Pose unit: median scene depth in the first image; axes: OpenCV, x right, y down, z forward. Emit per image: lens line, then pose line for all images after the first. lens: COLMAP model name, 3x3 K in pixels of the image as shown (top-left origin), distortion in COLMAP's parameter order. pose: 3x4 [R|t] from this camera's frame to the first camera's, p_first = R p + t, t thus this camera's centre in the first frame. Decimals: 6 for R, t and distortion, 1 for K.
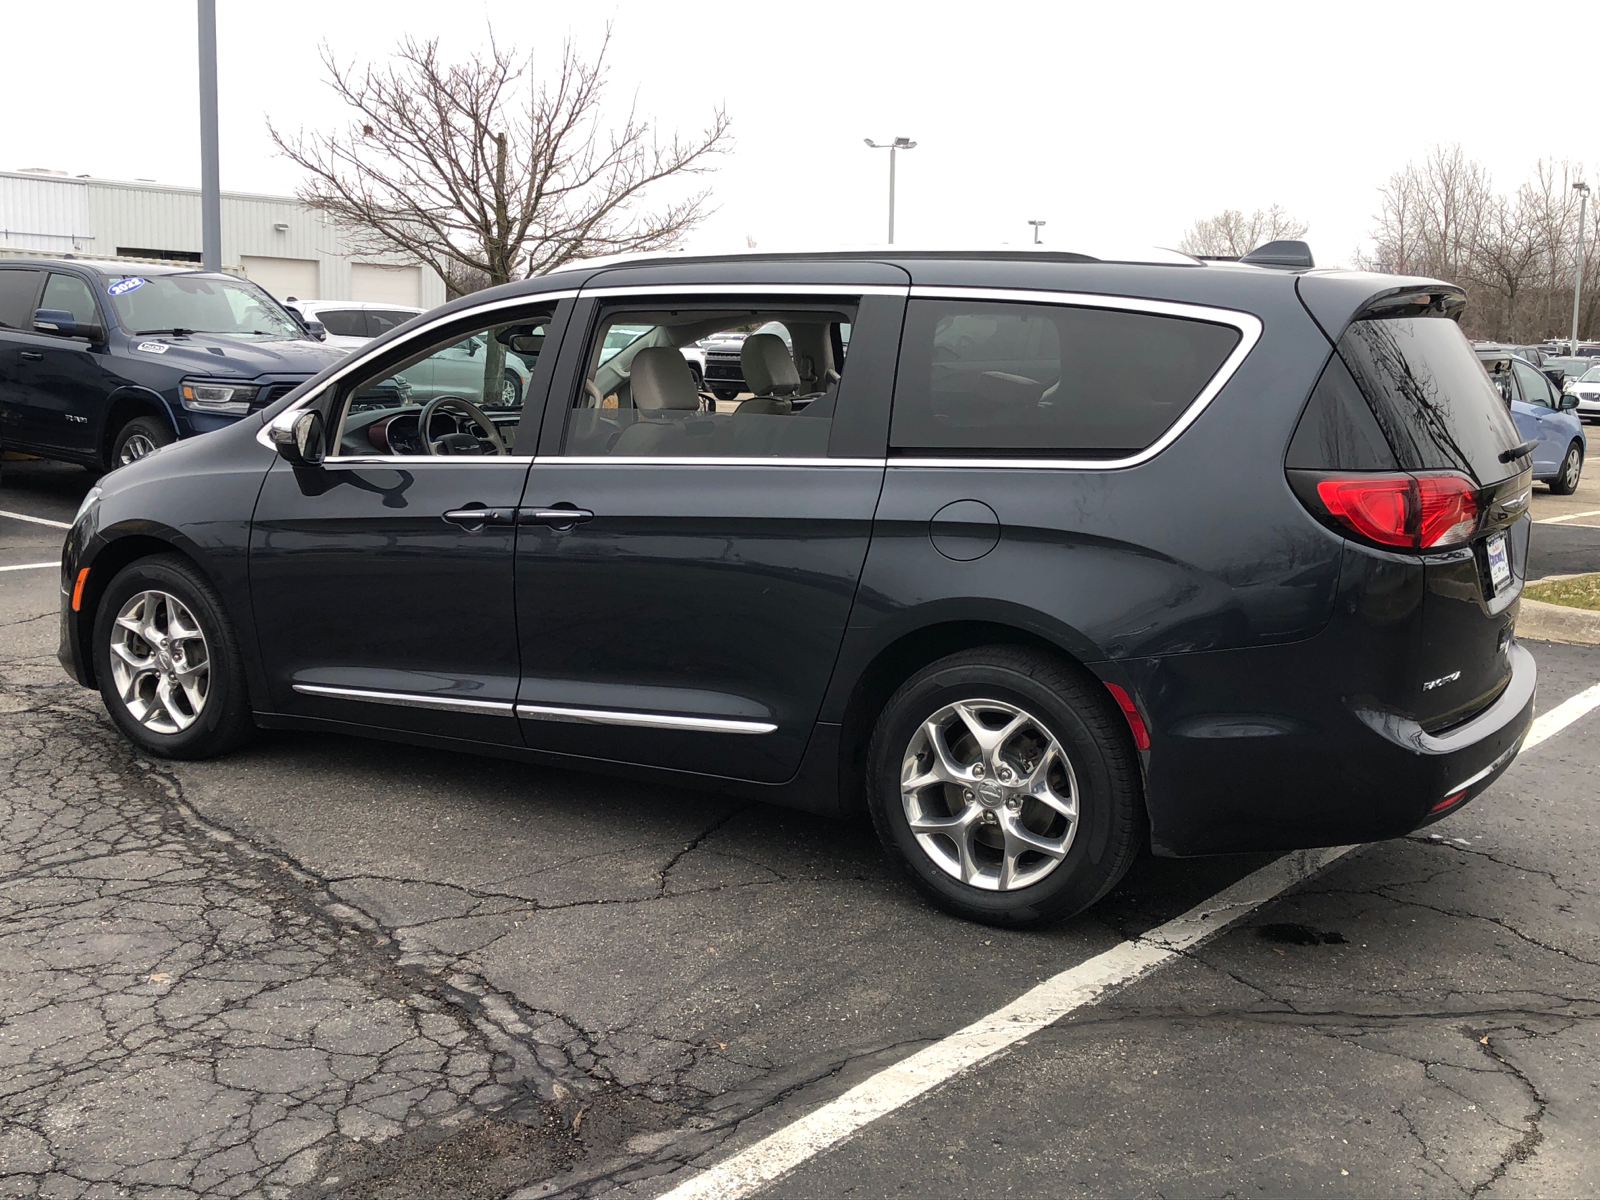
lens RADIAL K [[1763.4, 0, 795.5], [0, 1763.4, 545.0], [0, 0, 1]] dist [0.141787, -0.412631]
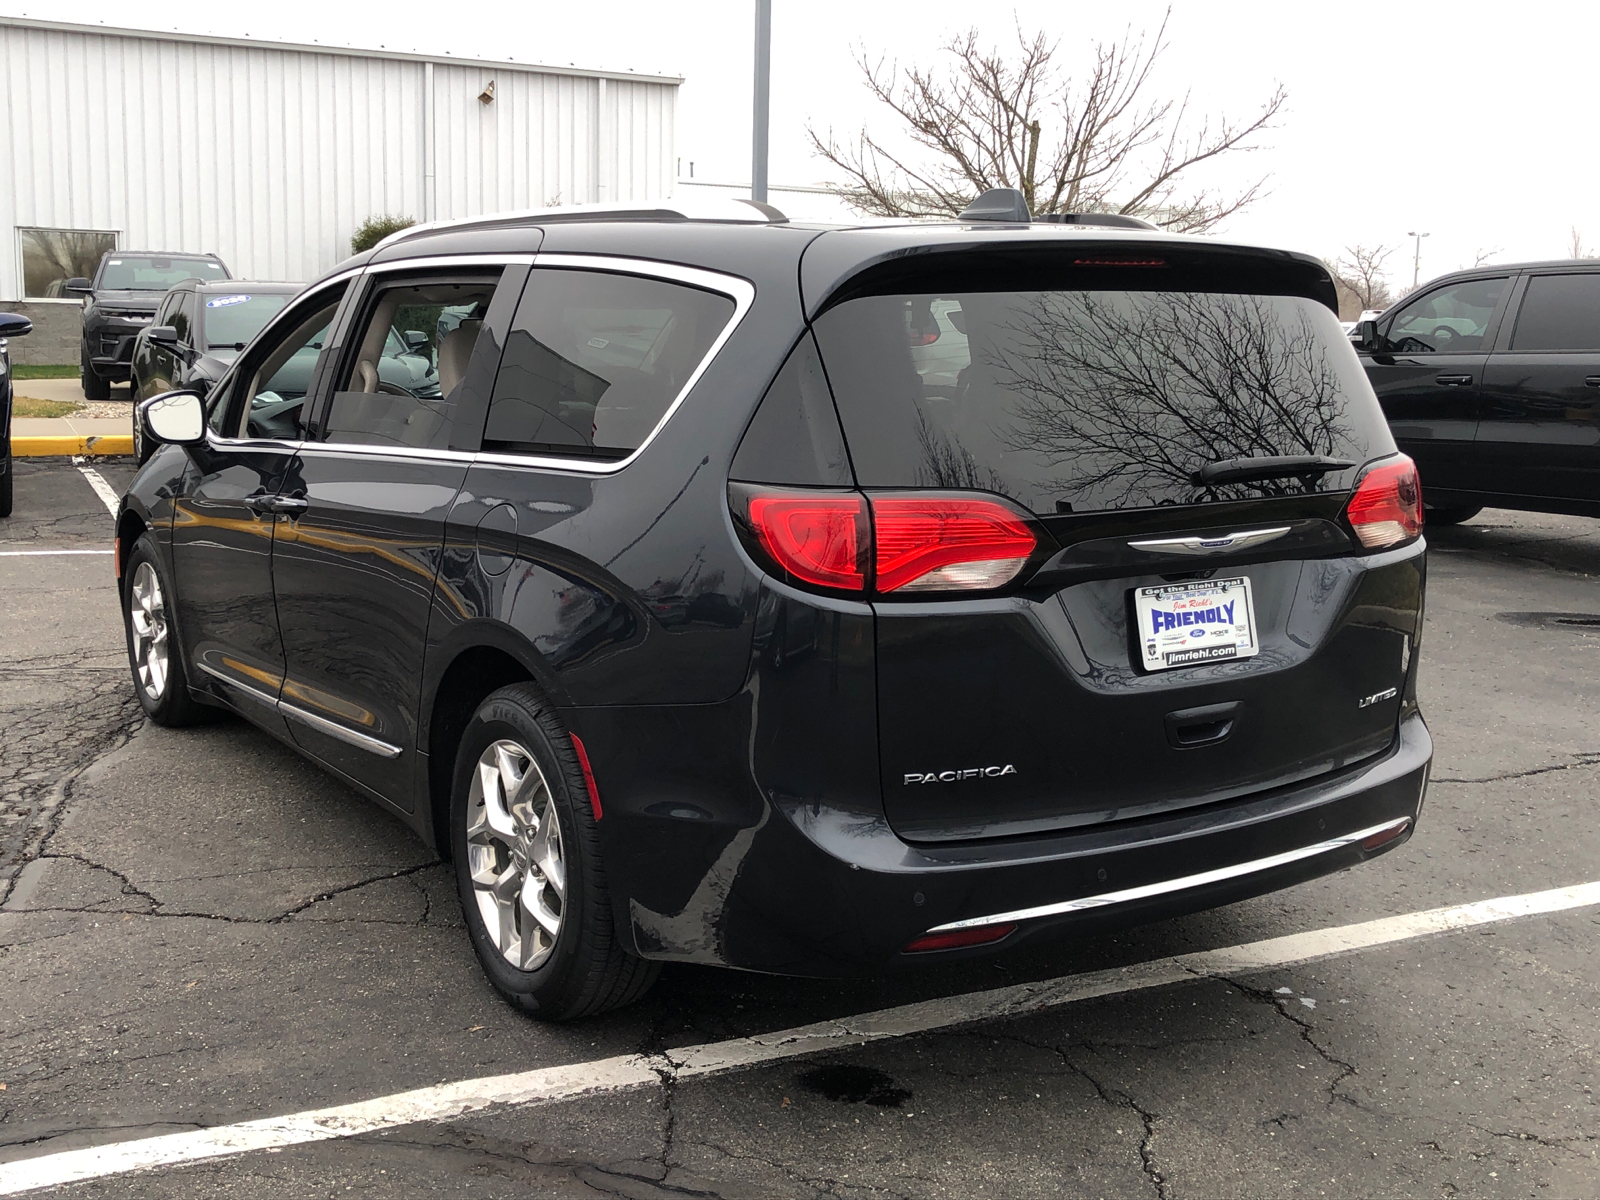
lens RADIAL K [[1763.4, 0, 795.5], [0, 1763.4, 545.0], [0, 0, 1]] dist [0.141787, -0.412631]
pose [[0.898400, 0.052594, -0.436018, 0.575080], [-0.052660, 0.998541, 0.011942, -0.022342], [0.436010, 0.012232, 0.899859, 0.288435]]
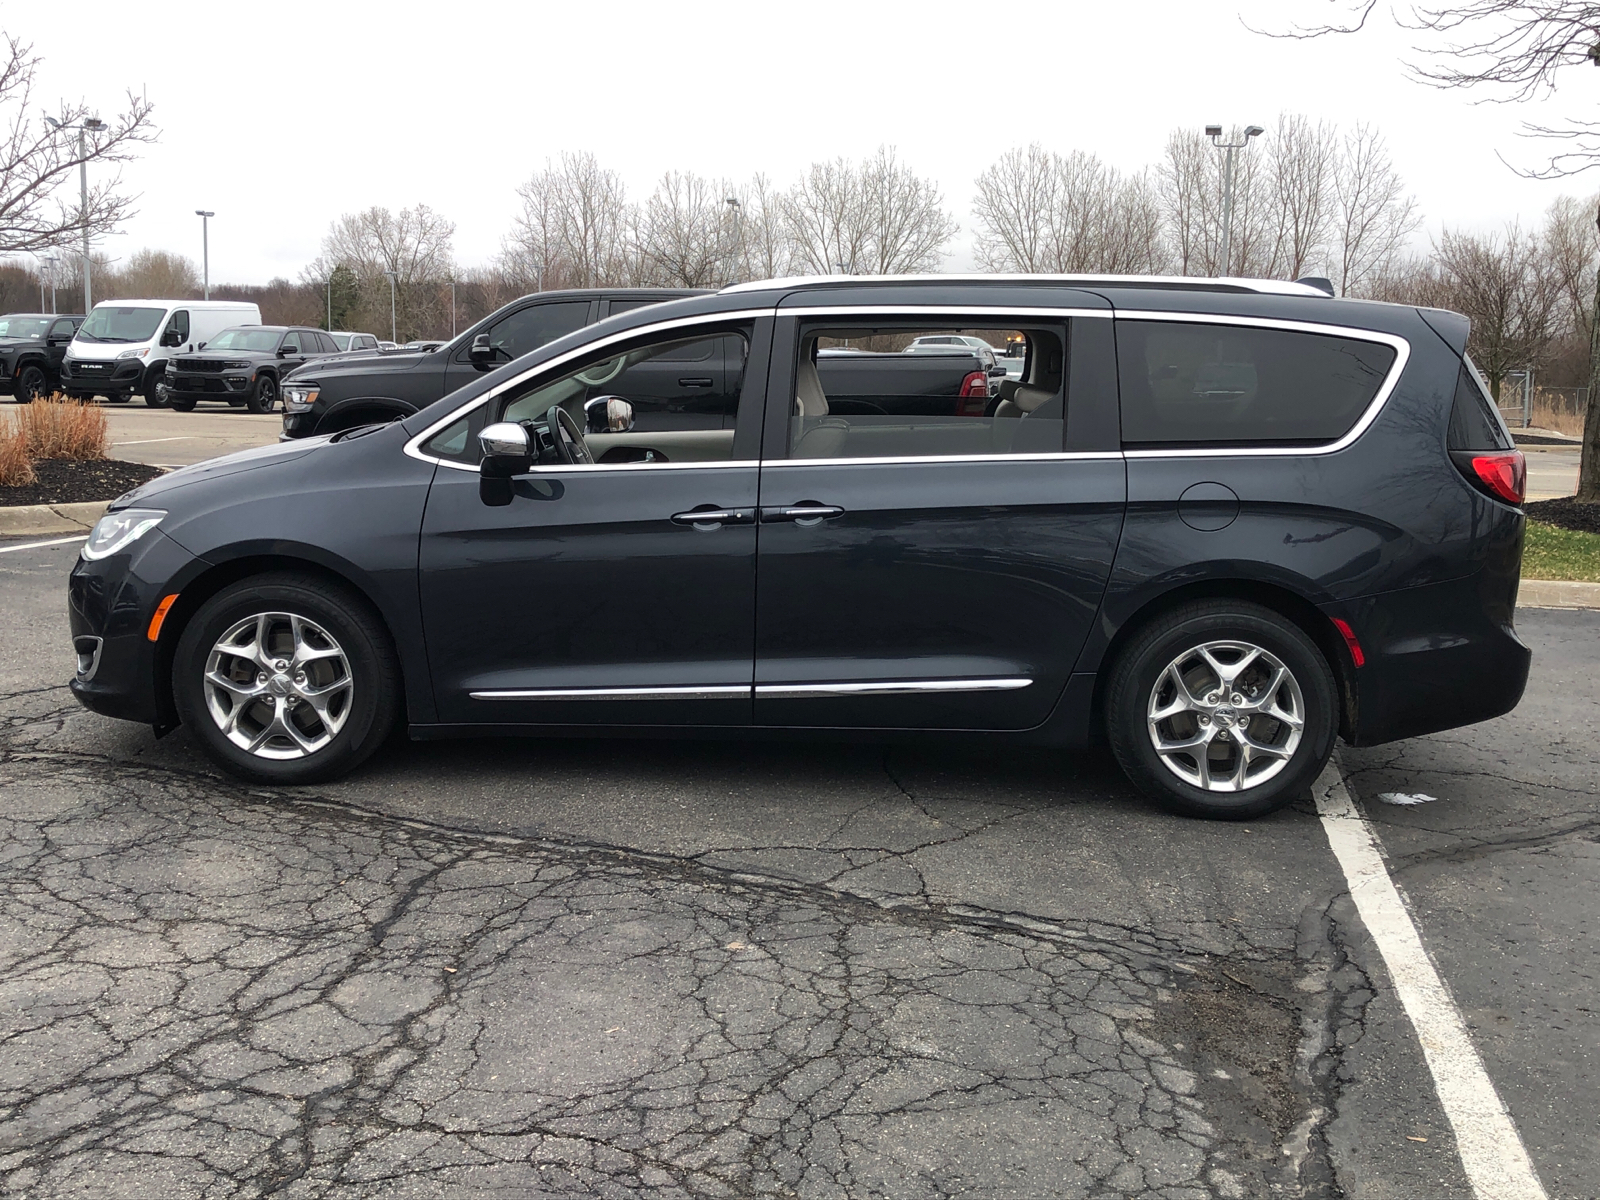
lens RADIAL K [[1763.4, 0, 795.5], [0, 1763.4, 545.0], [0, 0, 1]] dist [0.141787, -0.412631]
pose [[0.886752, -0.051862, 0.459327, -0.716698], [0.050846, 0.998600, 0.014591, -0.013914], [-0.459441, 0.010417, 0.888147, 0.018189]]
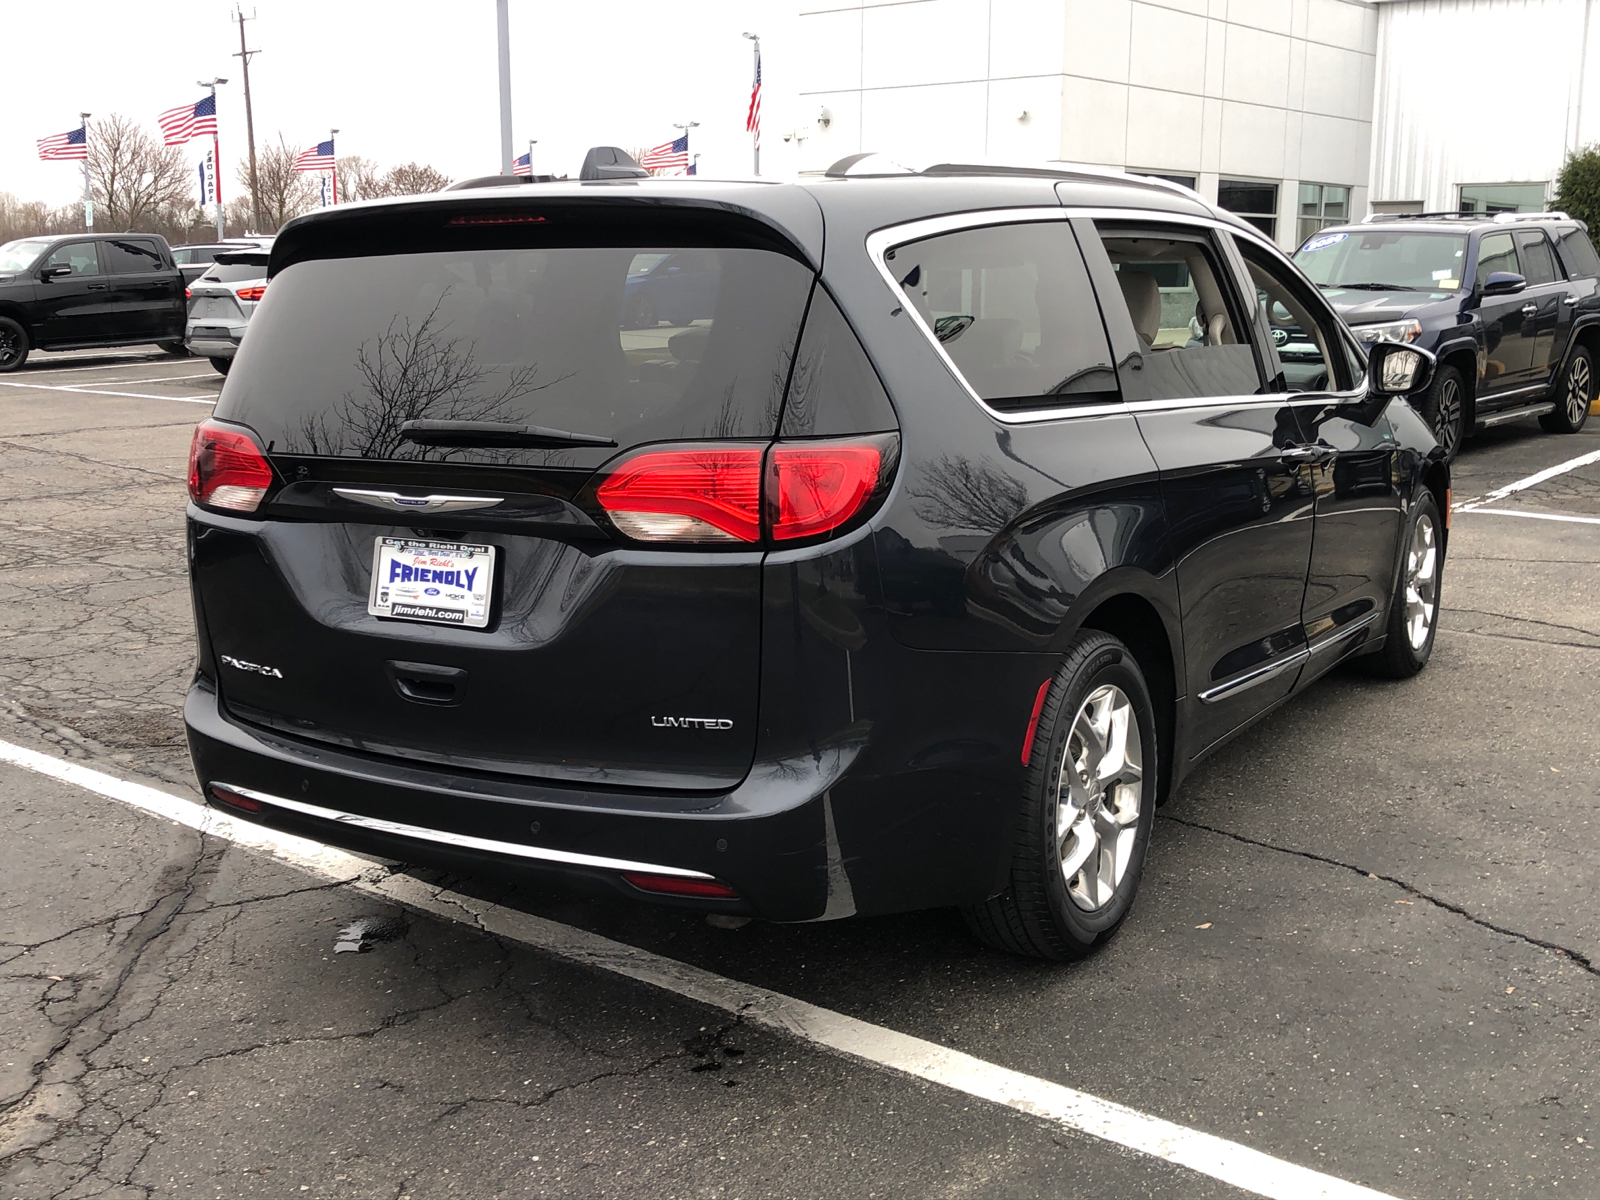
lens RADIAL K [[1763.4, 0, 795.5], [0, 1763.4, 545.0], [0, 0, 1]] dist [0.141787, -0.412631]
pose [[-0.029277, 0.137331, -0.990093, 1.133206], [-0.110429, 0.984010, 0.139752, -0.125503], [0.993453, 0.113426, -0.013643, 1.189750]]
